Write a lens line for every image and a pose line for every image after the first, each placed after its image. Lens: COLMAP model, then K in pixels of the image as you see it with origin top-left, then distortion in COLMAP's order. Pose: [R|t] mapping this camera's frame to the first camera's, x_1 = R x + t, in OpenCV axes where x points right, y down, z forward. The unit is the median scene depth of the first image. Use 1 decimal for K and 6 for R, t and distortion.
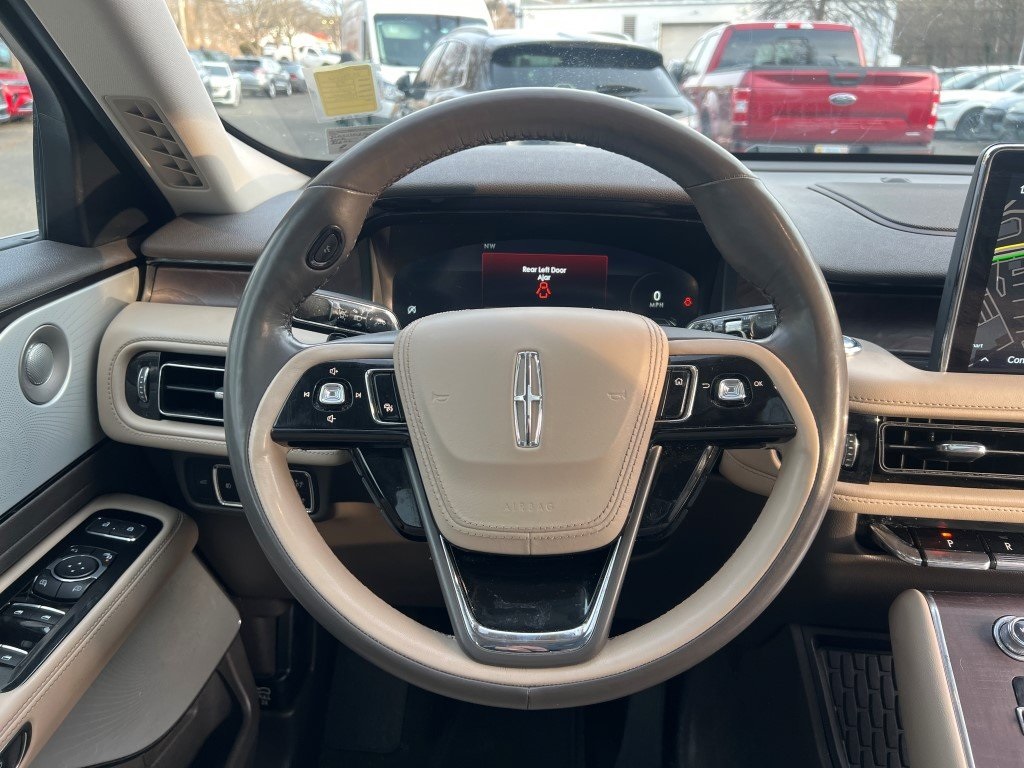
lens RADIAL K [[785.3, 0, 534.1], [0, 785.3, 387.2], [0, 0, 1]] dist [0.007076, 0.014770]
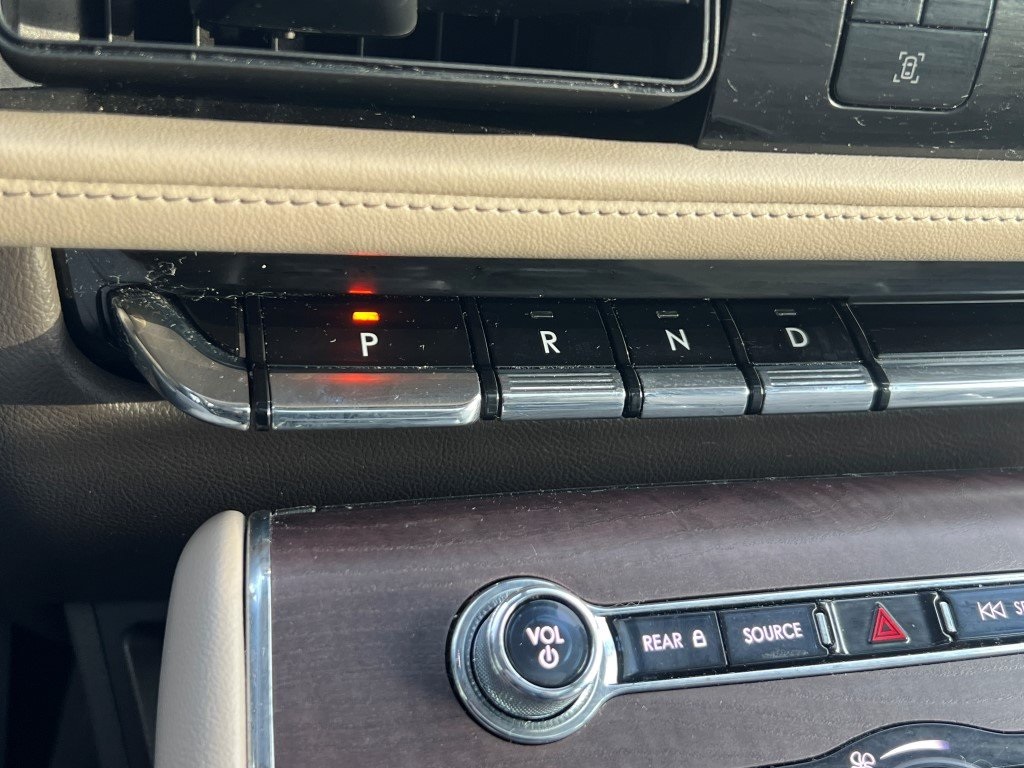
lens RADIAL K [[1209.2, 0, 520.6], [0, 1209.2, 380.4], [0, 0, 1]] dist [0.030897, 0.000000]
pose [[0.941357, -0.068646, 0.330356, 0.291169], [0.000381, 0.979302, 0.202405, 0.081546], [-0.337413, -0.190409, 0.921899, 0.381844]]
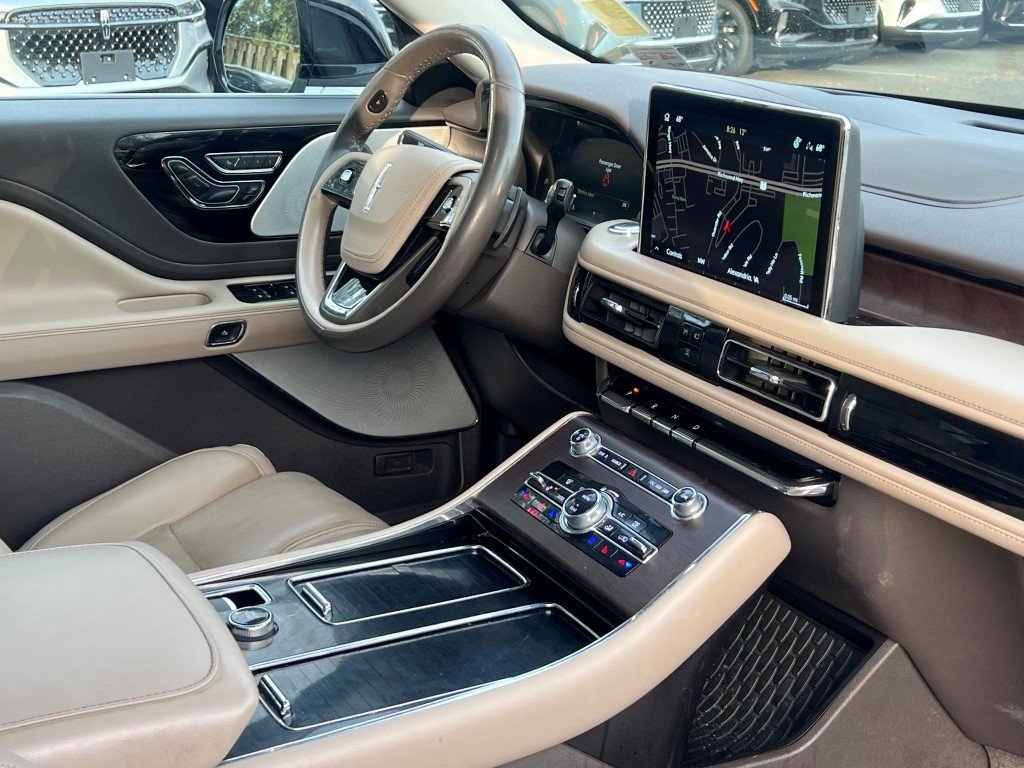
lens RADIAL K [[1385.6, 0, 511.1], [0, 1385.6, 383.2], [0, 0, 1]] dist [0.148925, 0.000000]
pose [[0.555017, 0.260265, -0.790075, 1.460065], [-0.322714, 0.942774, 0.083864, 0.038047], [0.766689, 0.208423, 0.607247, -0.334482]]
